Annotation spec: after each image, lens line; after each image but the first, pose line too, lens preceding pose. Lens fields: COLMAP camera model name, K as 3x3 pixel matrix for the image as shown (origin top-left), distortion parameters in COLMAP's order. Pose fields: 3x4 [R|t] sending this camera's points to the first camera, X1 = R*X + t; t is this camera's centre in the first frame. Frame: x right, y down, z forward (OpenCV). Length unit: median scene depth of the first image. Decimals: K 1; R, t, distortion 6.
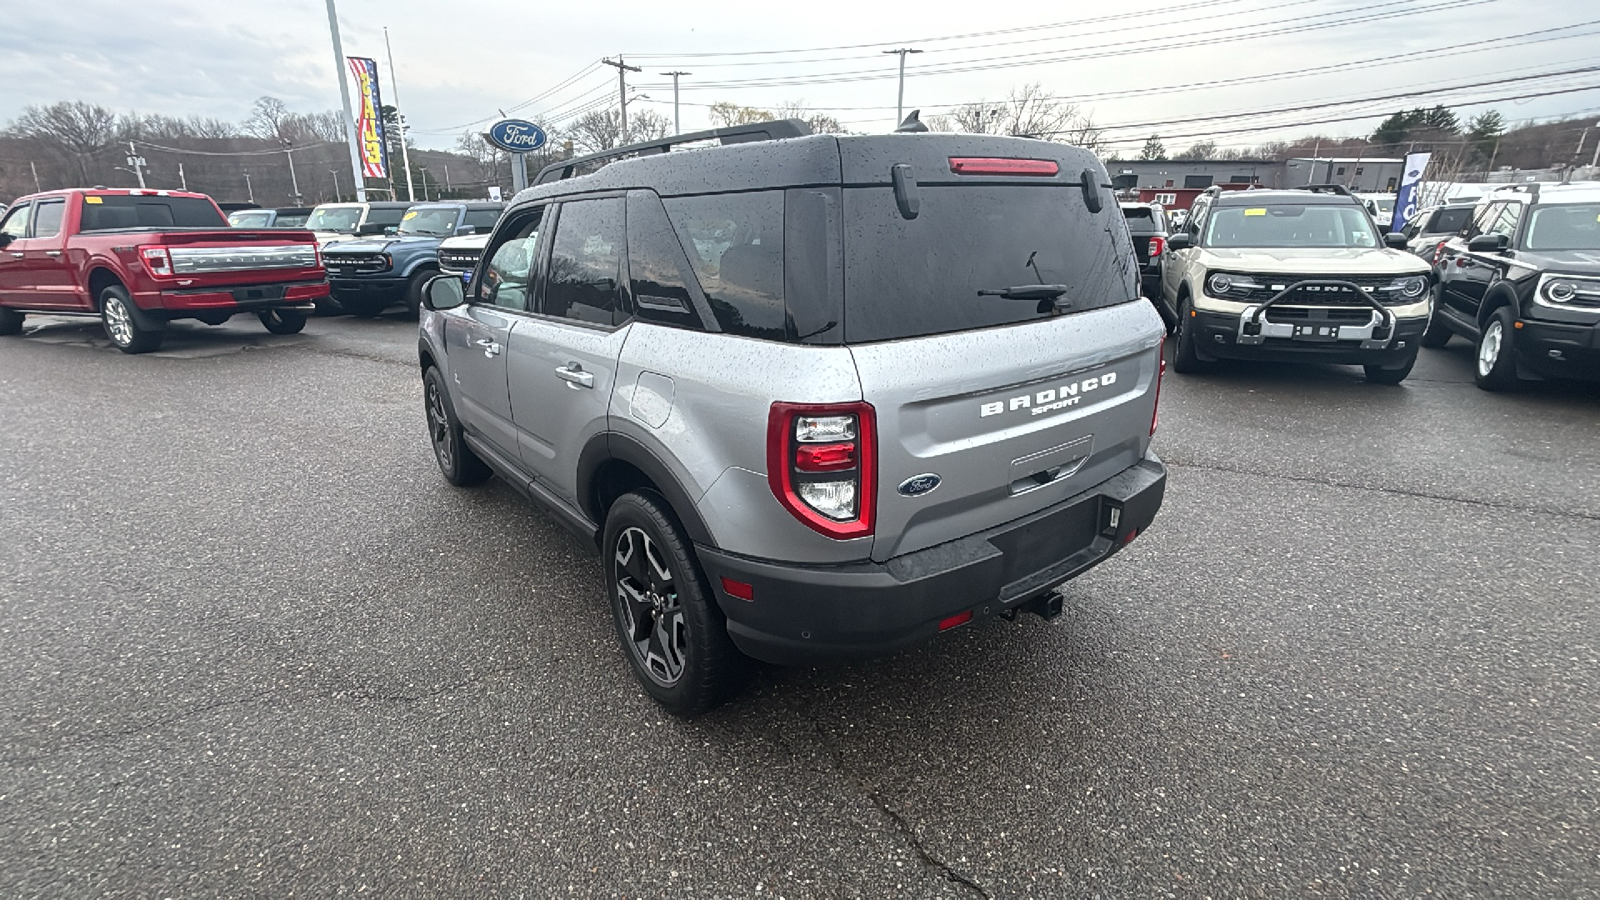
lens RADIAL K [[744.3, 0, 797.1], [0, 744.3, 447.9], [0, 0, 1]] dist [-0.014740, 0.008556]
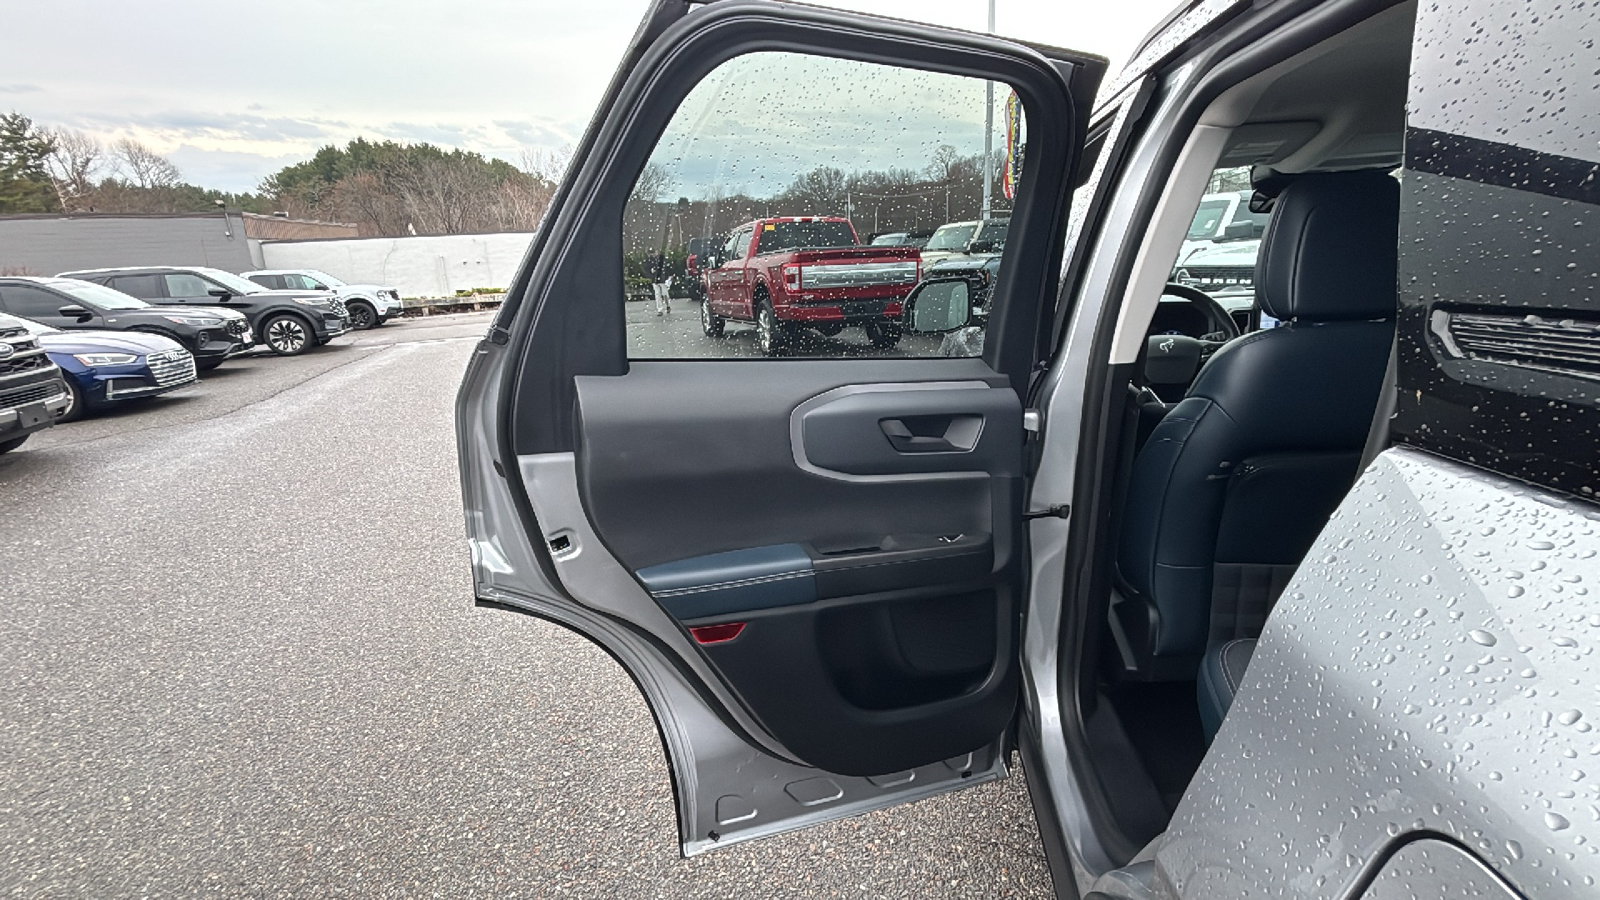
lens RADIAL K [[744.3, 0, 797.1], [0, 744.3, 447.9], [0, 0, 1]] dist [-0.014740, 0.008556]
pose [[0.717308, 0.150590, -0.680288, -0.055345], [-0.170395, 0.984631, 0.038293, -0.041551], [0.675600, 0.088450, 0.731944, 0.195912]]
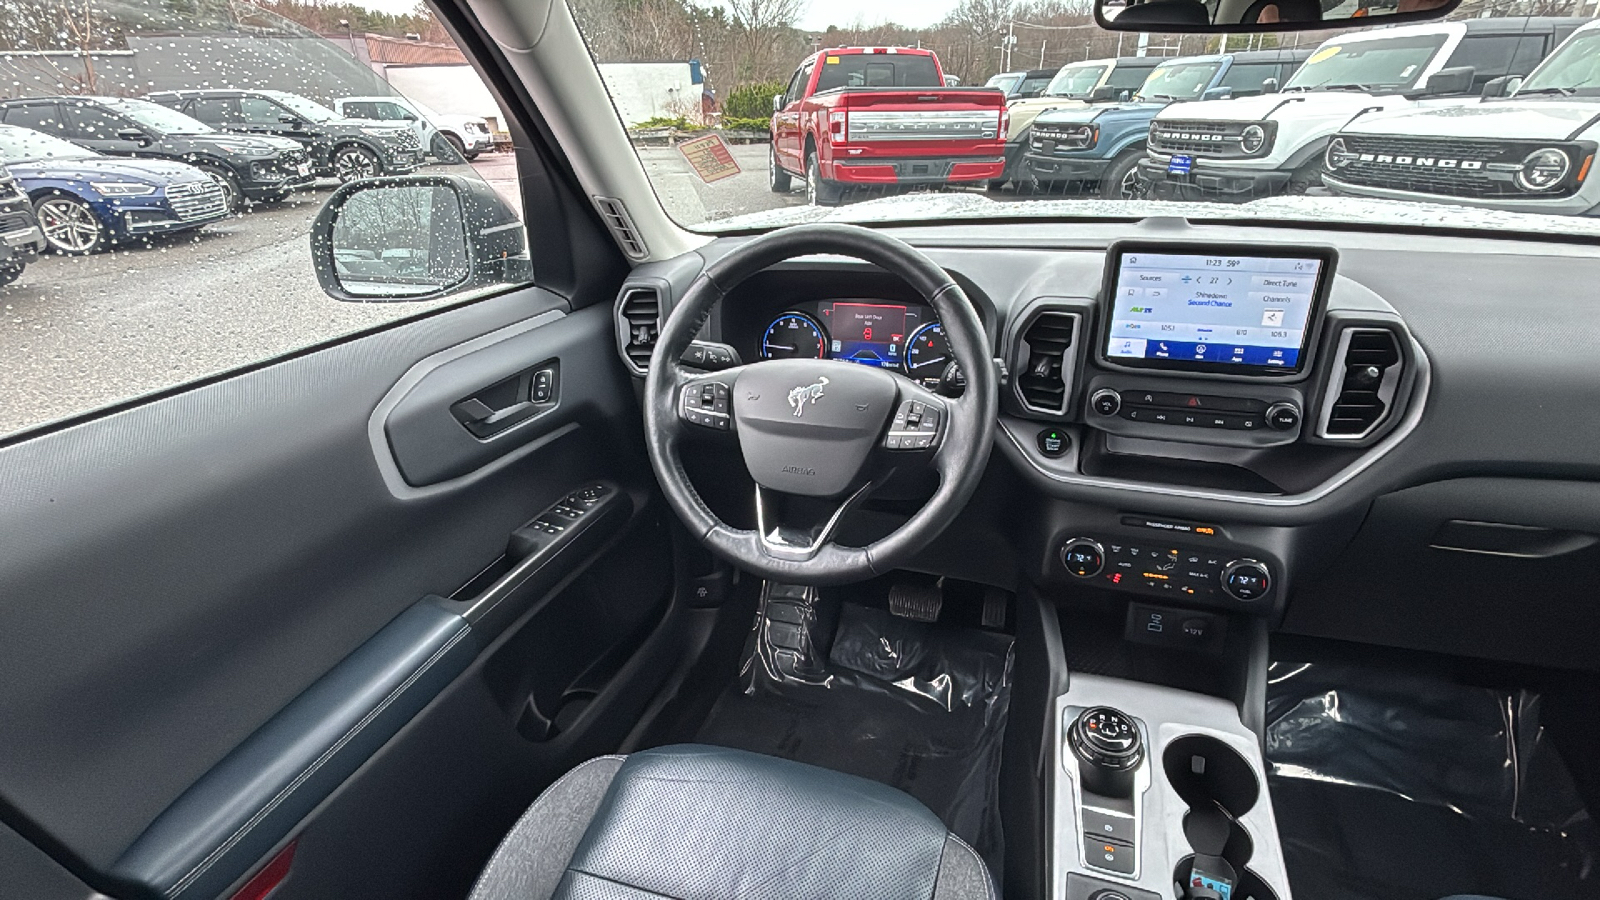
lens RADIAL K [[744.3, 0, 797.1], [0, 744.3, 447.9], [0, 0, 1]] dist [-0.014740, 0.008556]
pose [[0.576130, 0.345183, -0.740893, -0.067993], [-0.232253, 0.938221, 0.256514, -0.096824], [0.783666, 0.024289, 0.620707, 0.376682]]
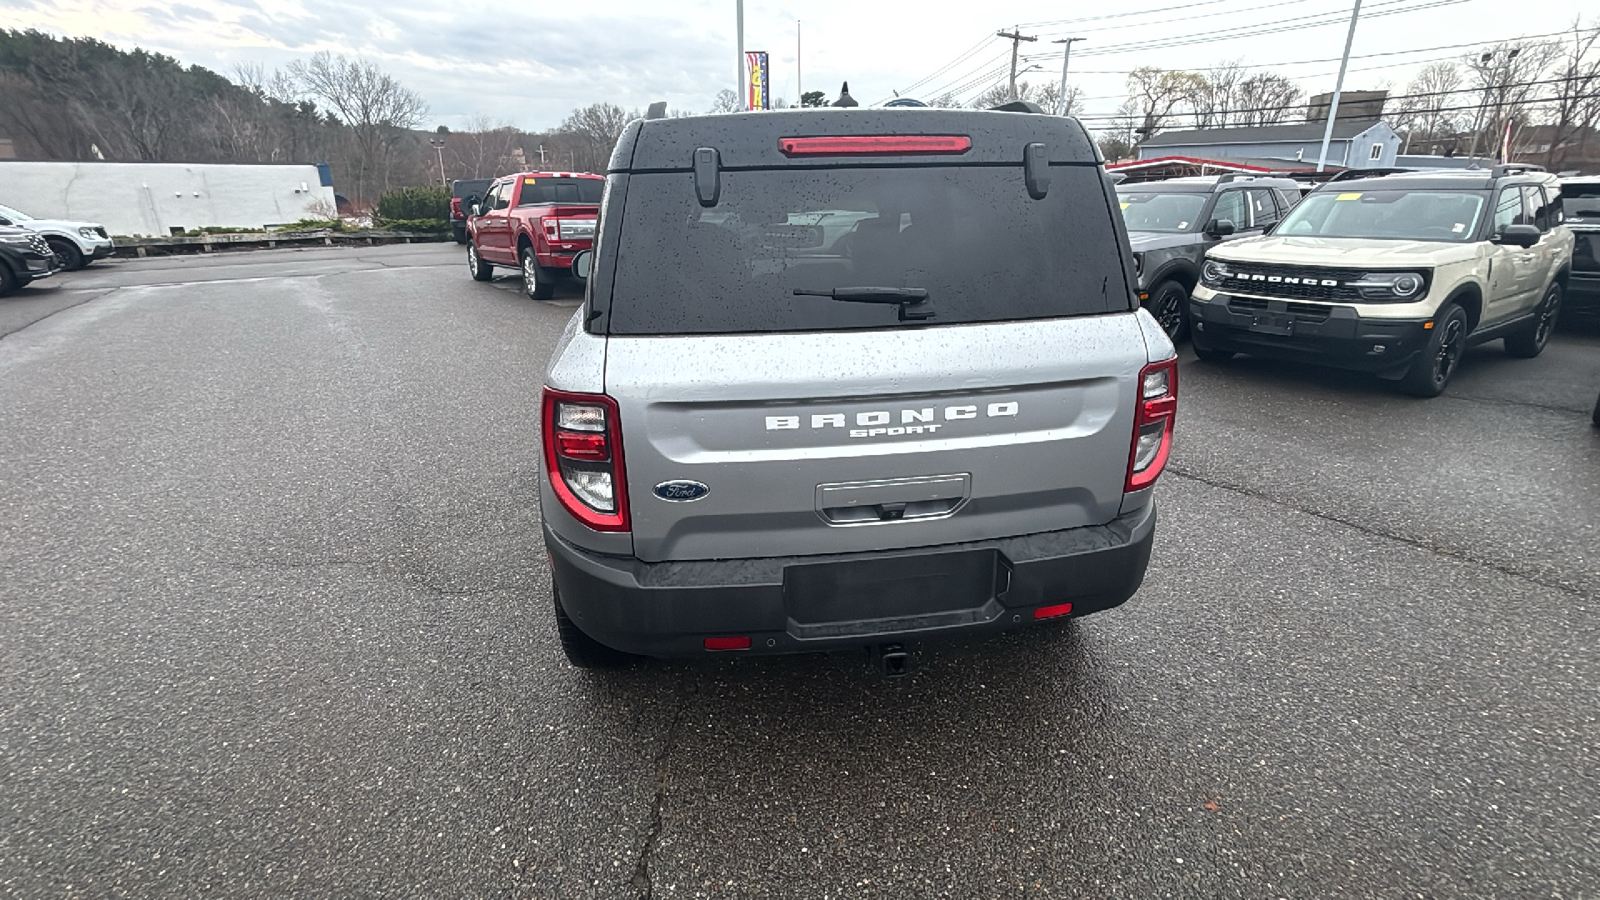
lens RADIAL K [[744.3, 0, 797.1], [0, 744.3, 447.9], [0, 0, 1]] dist [-0.014740, 0.008556]
pose [[0.878389, 0.154356, -0.452336, 0.146702], [-0.140970, 0.987982, 0.063392, -0.017488], [0.456685, 0.008083, 0.889592, 0.046167]]
